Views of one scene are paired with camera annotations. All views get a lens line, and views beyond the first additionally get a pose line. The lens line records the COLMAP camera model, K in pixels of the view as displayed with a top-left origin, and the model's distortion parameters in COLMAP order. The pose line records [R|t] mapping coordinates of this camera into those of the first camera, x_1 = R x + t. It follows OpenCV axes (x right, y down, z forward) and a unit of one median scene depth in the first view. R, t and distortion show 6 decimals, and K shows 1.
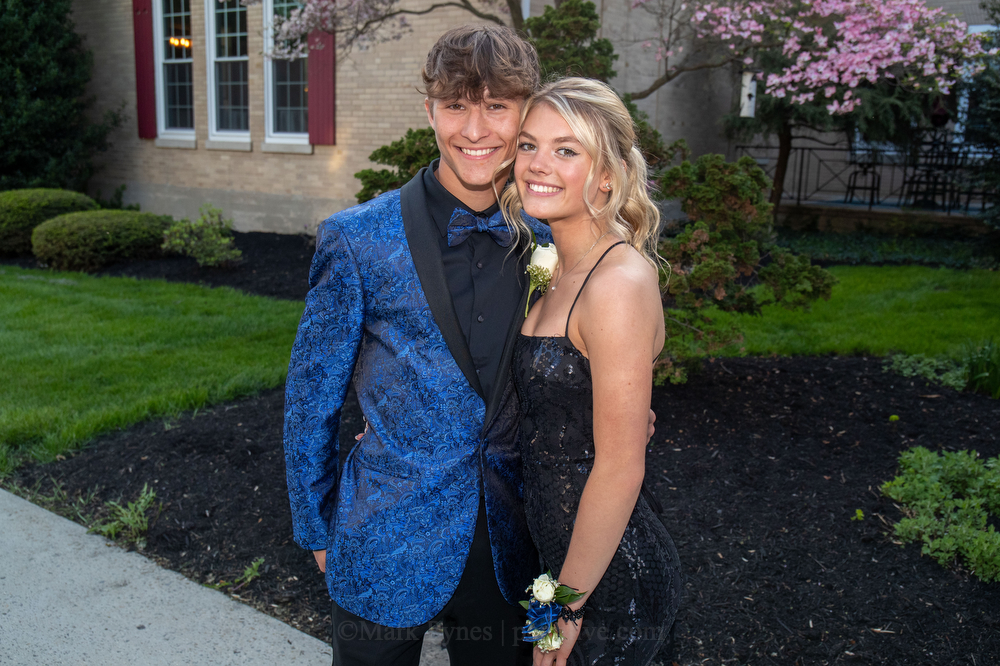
lens RADIAL K [[903.3, 0, 500.8], [0, 903.3, 334.7], [0, 0, 1]] dist [0.015489, 0.020350]
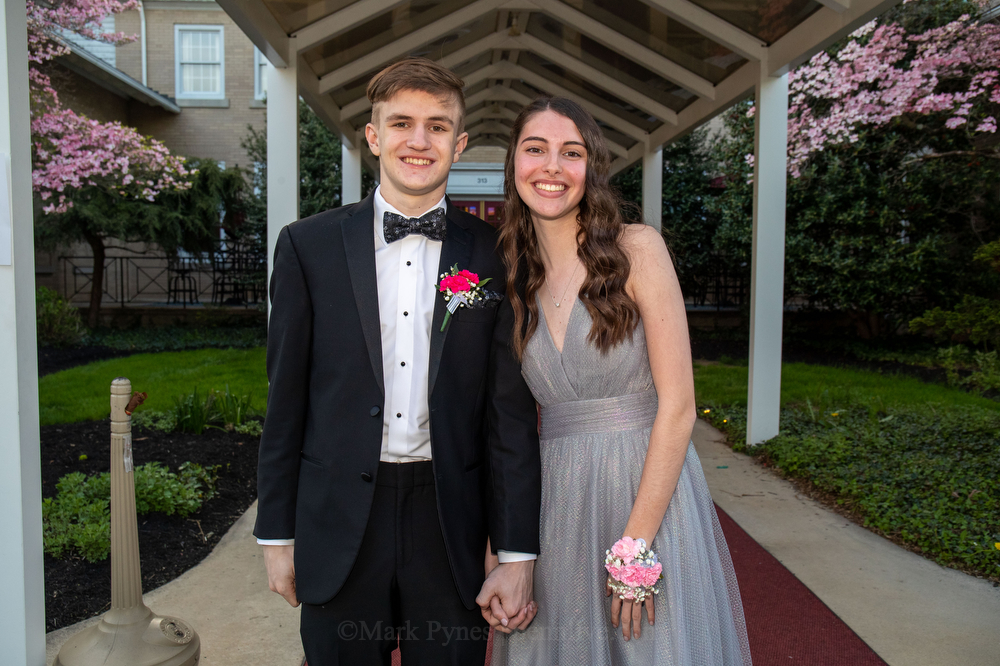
lens RADIAL K [[821.8, 0, 497.7], [0, 821.8, 340.3], [0, 0, 1]] dist [0.010104, 0.006469]
pose [[0.798529, -0.075673, 0.597181, 0.108715], [0.146132, 0.986759, -0.070365, 0.044306], [-0.583949, 0.143456, 0.799014, -0.093370]]
